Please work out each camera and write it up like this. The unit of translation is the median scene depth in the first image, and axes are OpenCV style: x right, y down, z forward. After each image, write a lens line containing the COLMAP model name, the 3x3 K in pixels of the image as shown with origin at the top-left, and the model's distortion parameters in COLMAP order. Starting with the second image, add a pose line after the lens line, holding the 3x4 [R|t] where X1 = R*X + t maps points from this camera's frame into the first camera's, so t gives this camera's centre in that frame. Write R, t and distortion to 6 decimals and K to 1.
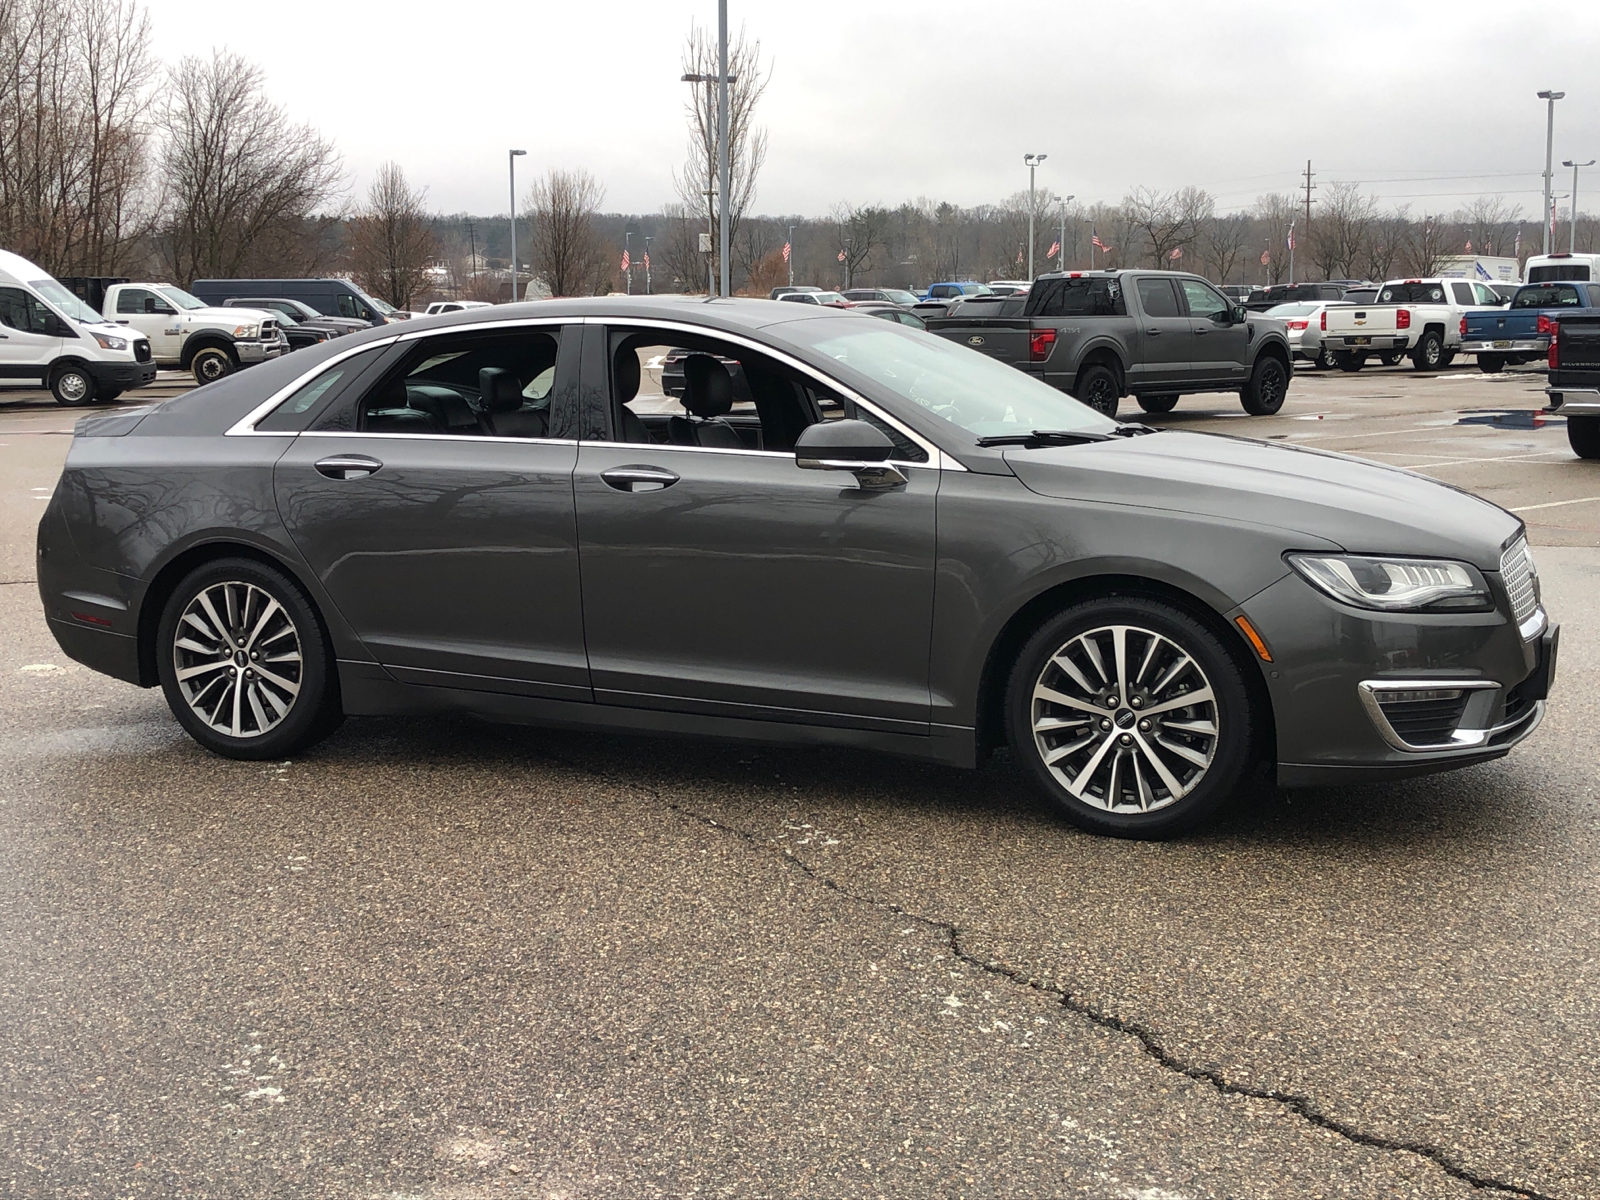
lens RADIAL K [[2072.0, 0, 792.0], [0, 2072.0, 540.5], [0, 0, 1]] dist [0.192867, -0.700984]
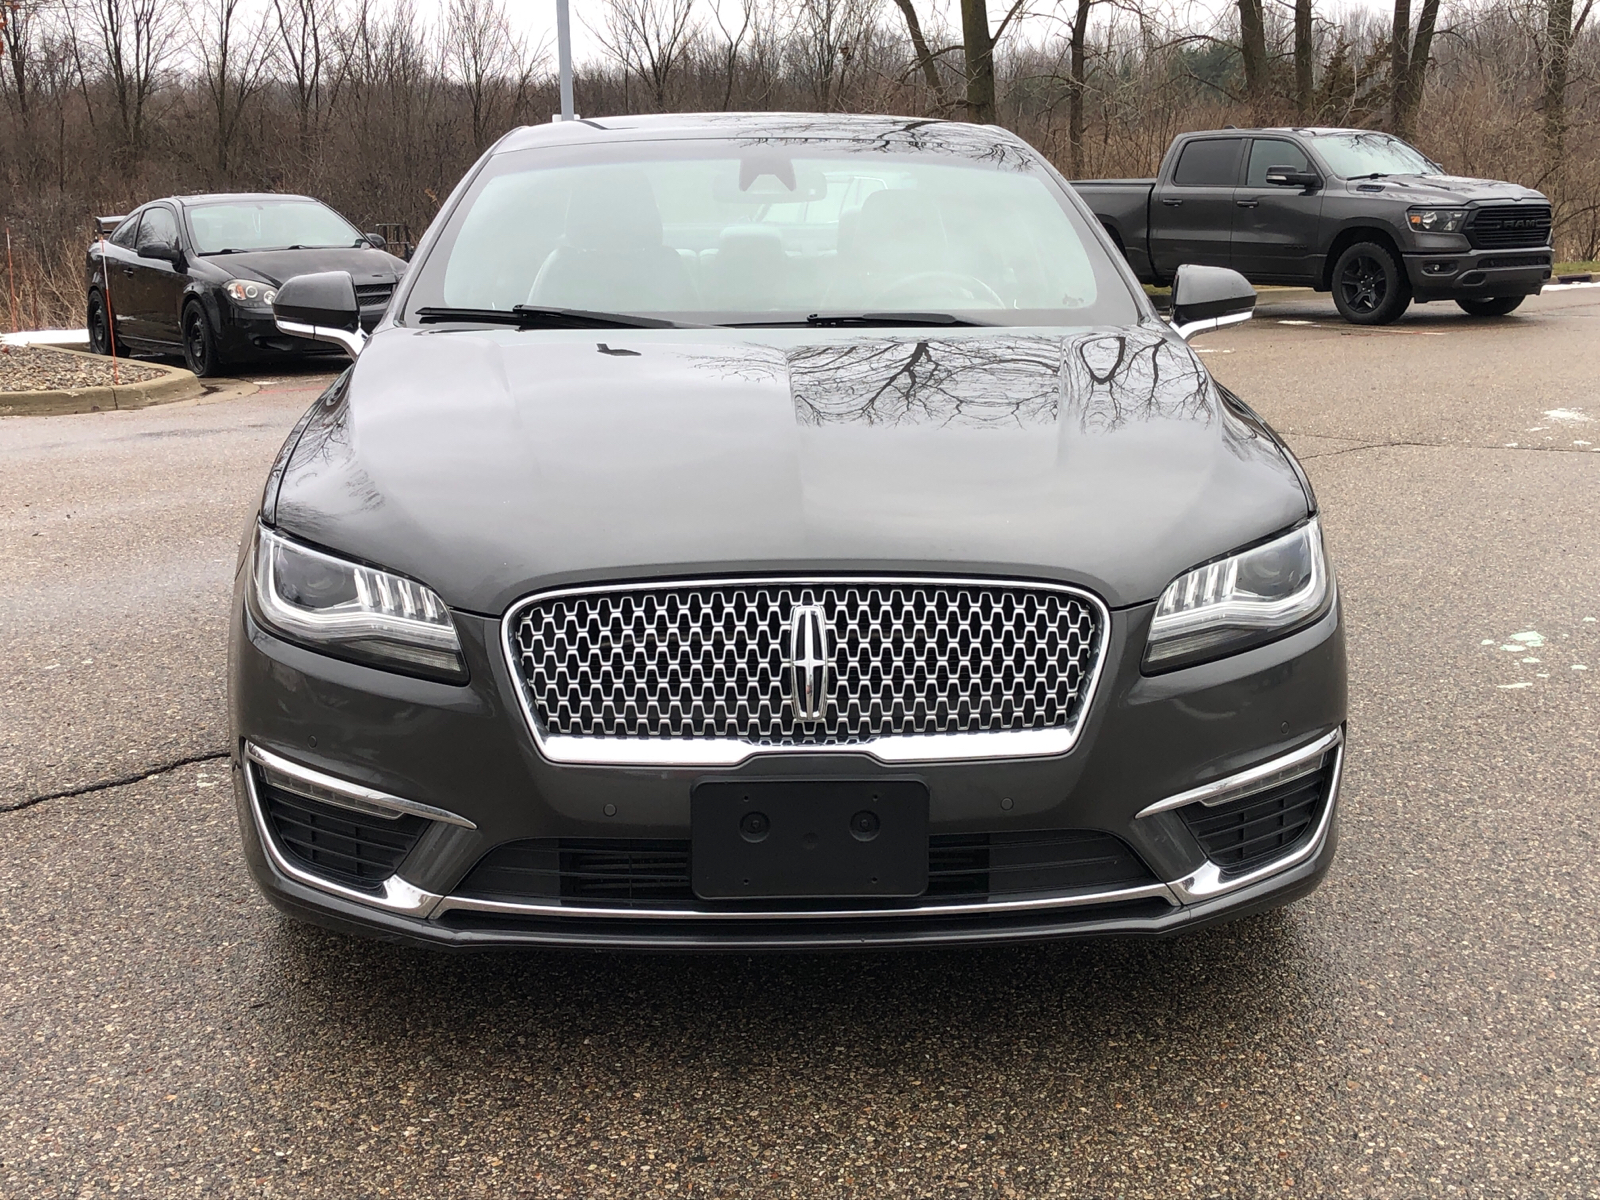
lens RADIAL K [[2072.0, 0, 792.0], [0, 2072.0, 540.5], [0, 0, 1]] dist [0.192867, -0.700984]
pose [[0.437191, 0.160615, -0.884910, 0.698840], [-0.090144, 0.986795, 0.134572, -0.069080], [0.894839, 0.020936, 0.445897, 0.696635]]
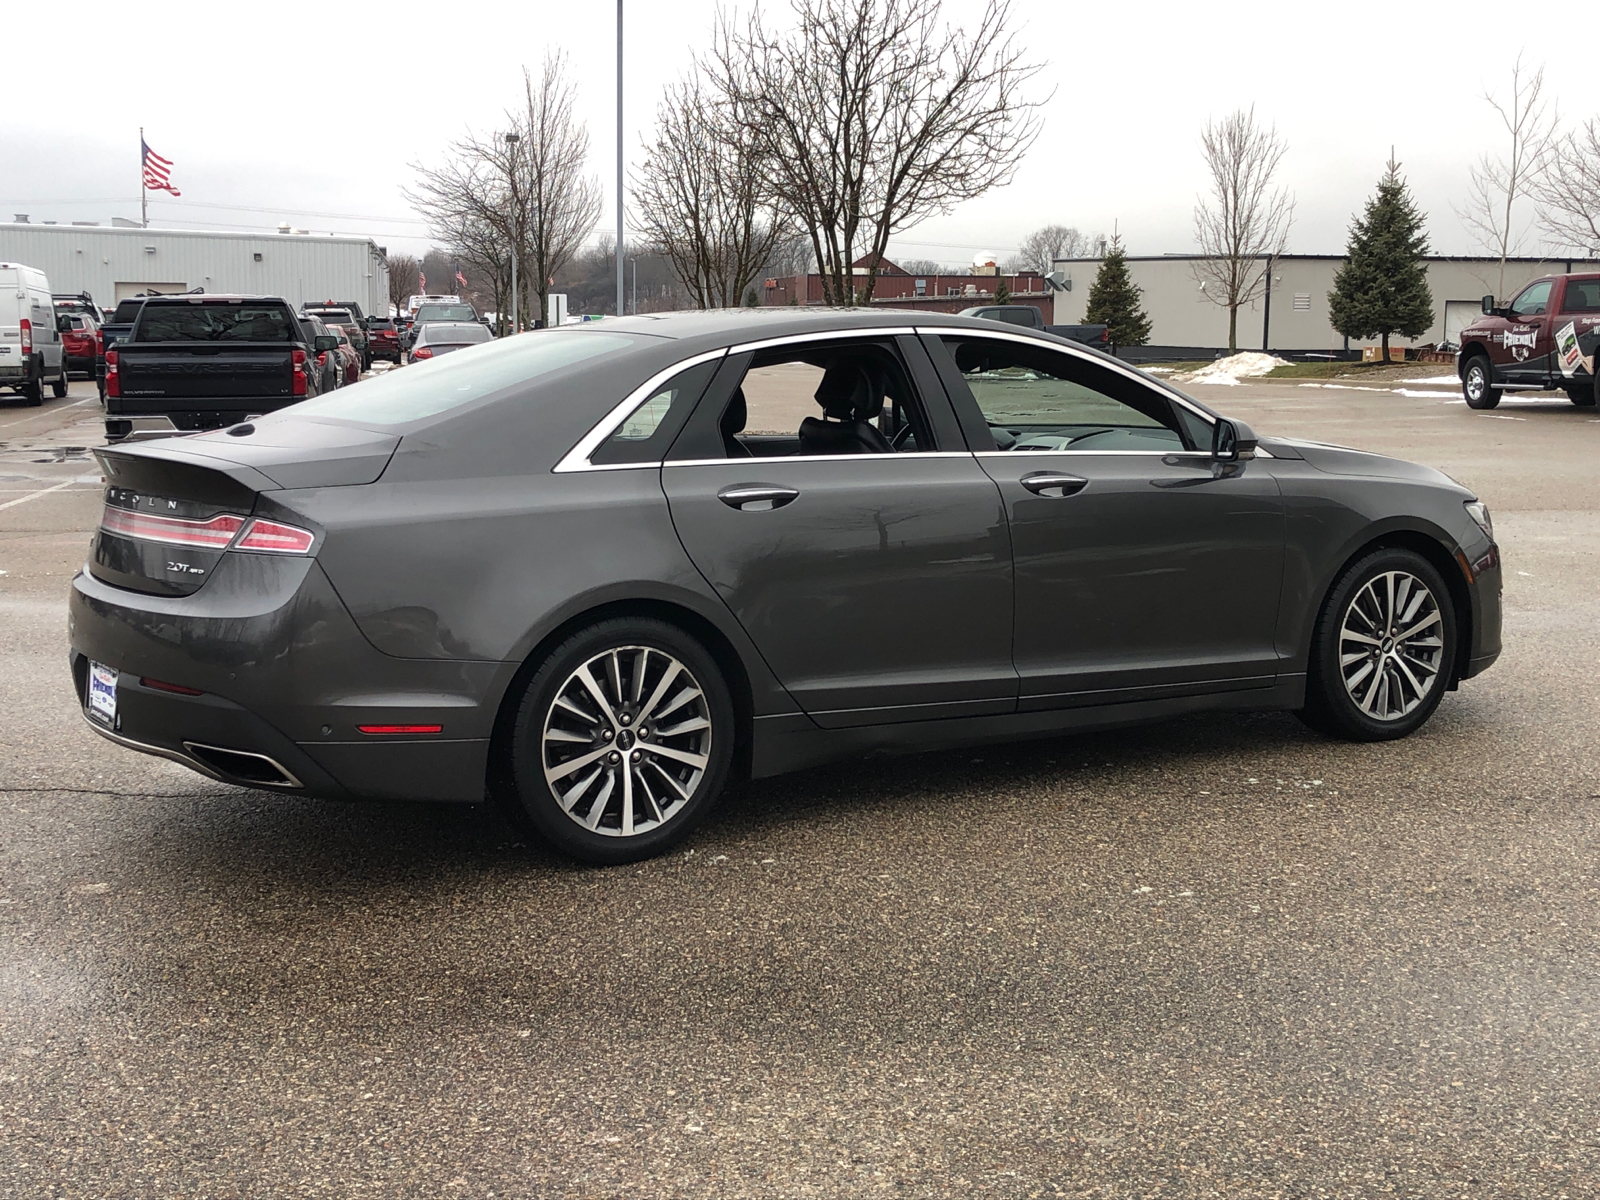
lens RADIAL K [[2072.0, 0, 792.0], [0, 2072.0, 540.5], [0, 0, 1]] dist [0.192867, -0.700984]
pose [[0.552777, -0.075801, 0.829875, -0.907375], [0.090696, 0.995411, 0.030509, -0.041042], [-0.828379, 0.058401, 0.557115, 0.489437]]
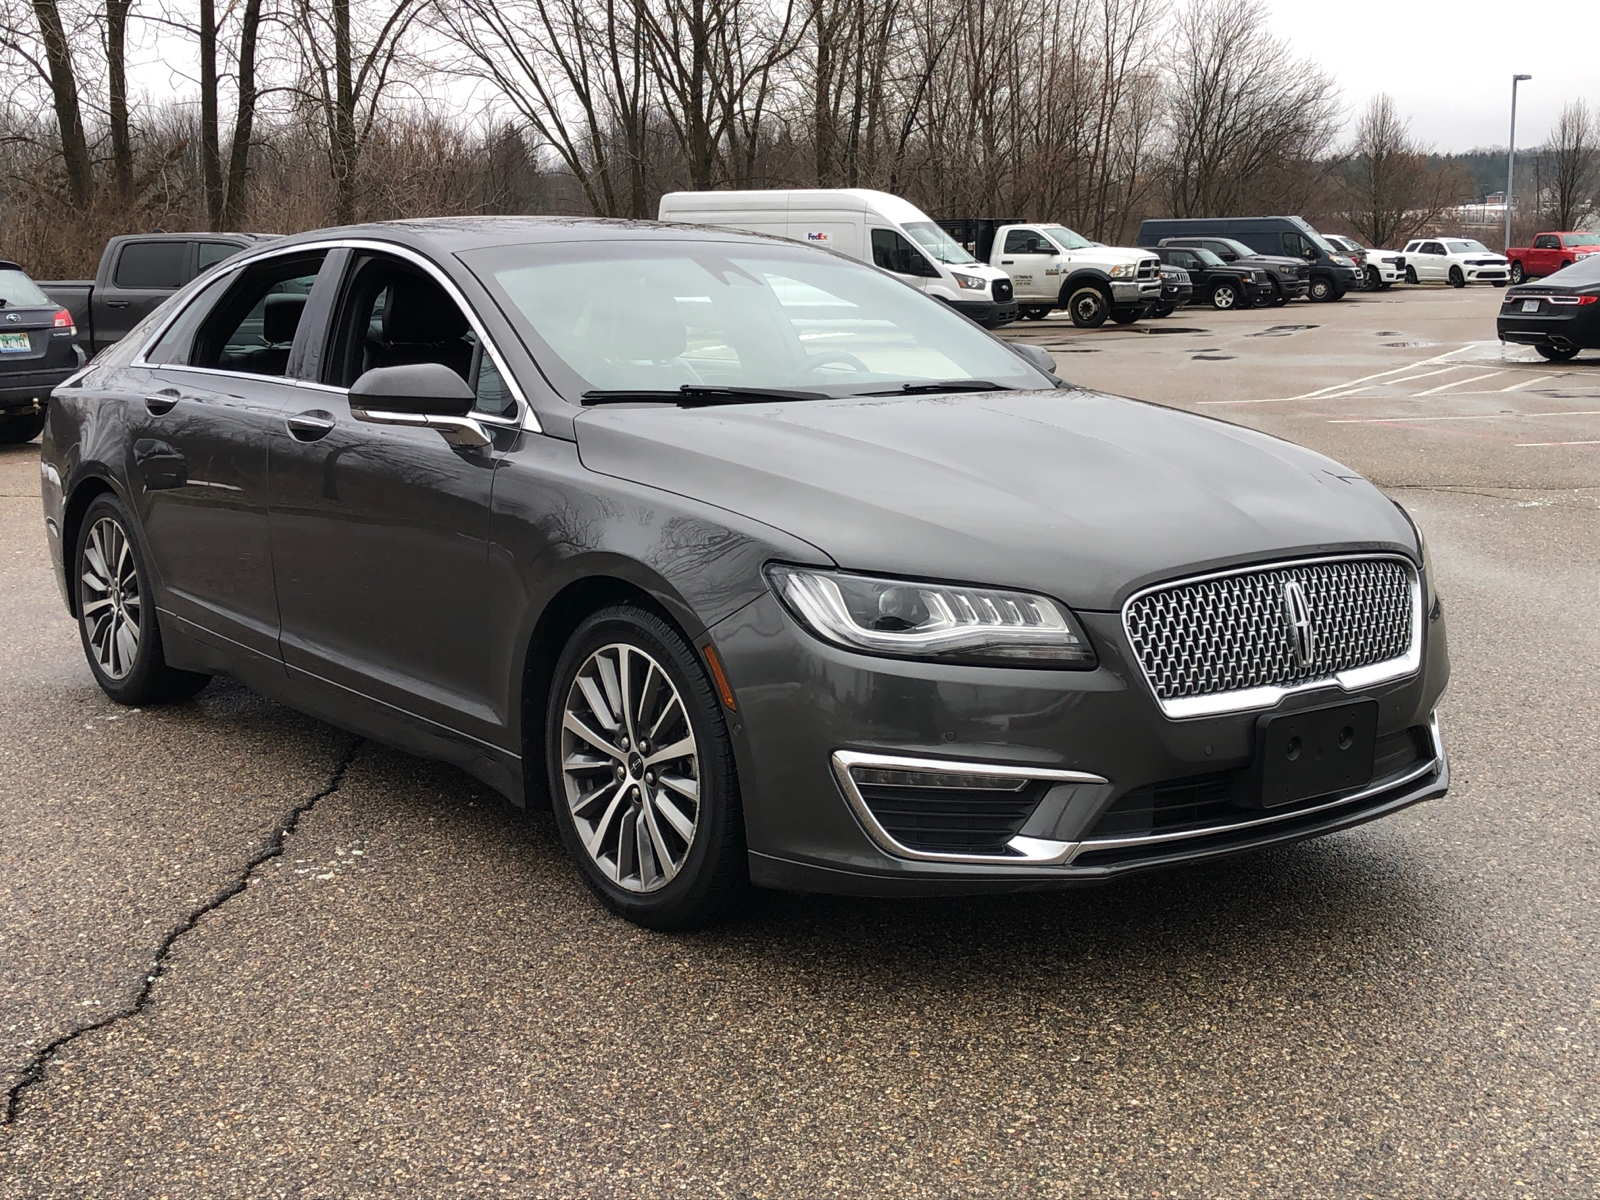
lens RADIAL K [[2072.0, 0, 792.0], [0, 2072.0, 540.5], [0, 0, 1]] dist [0.192867, -0.700984]
pose [[0.878992, 0.064488, -0.472456, 0.469359], [-0.051291, 0.997851, 0.040776, -0.025564], [0.474071, -0.011610, 0.880410, 0.299301]]
